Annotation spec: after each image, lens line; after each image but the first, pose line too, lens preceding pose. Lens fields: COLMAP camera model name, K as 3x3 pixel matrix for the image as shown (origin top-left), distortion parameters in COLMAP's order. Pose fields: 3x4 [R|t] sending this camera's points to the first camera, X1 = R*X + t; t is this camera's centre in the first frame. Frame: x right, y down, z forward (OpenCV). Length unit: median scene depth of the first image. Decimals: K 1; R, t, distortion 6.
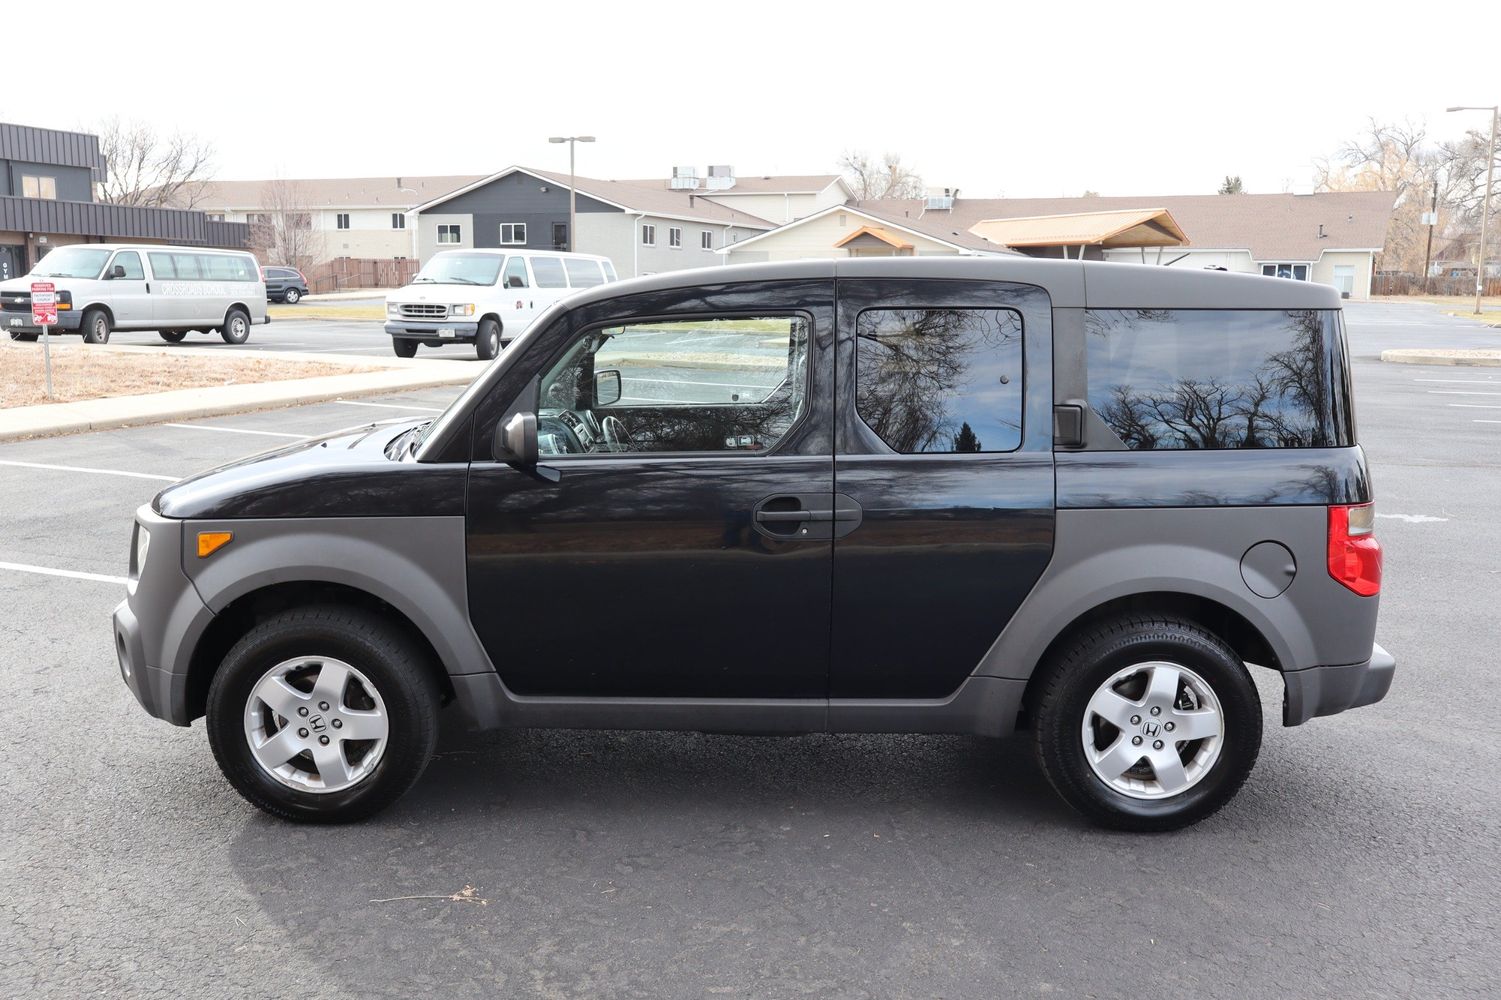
lens RADIAL K [[1277.6, 0, 774.8], [0, 1277.6, 500.1], [0, 0, 1]] dist [0.005652, 0.007736]
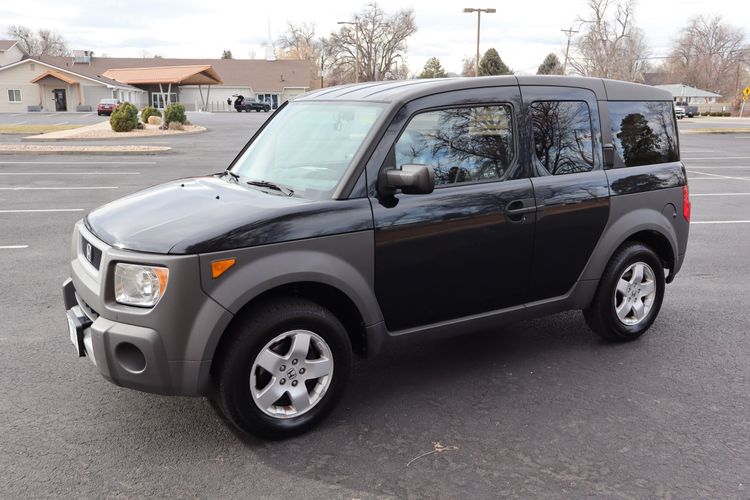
lens RADIAL K [[638.4, 0, 387.1], [0, 638.4, 250.1], [0, 0, 1]] dist [0.005652, 0.007736]
pose [[0.851919, -0.123534, 0.508894, -0.634174], [0.094188, 0.992076, 0.083149, -0.027473], [-0.515133, -0.022904, 0.856804, 0.279755]]
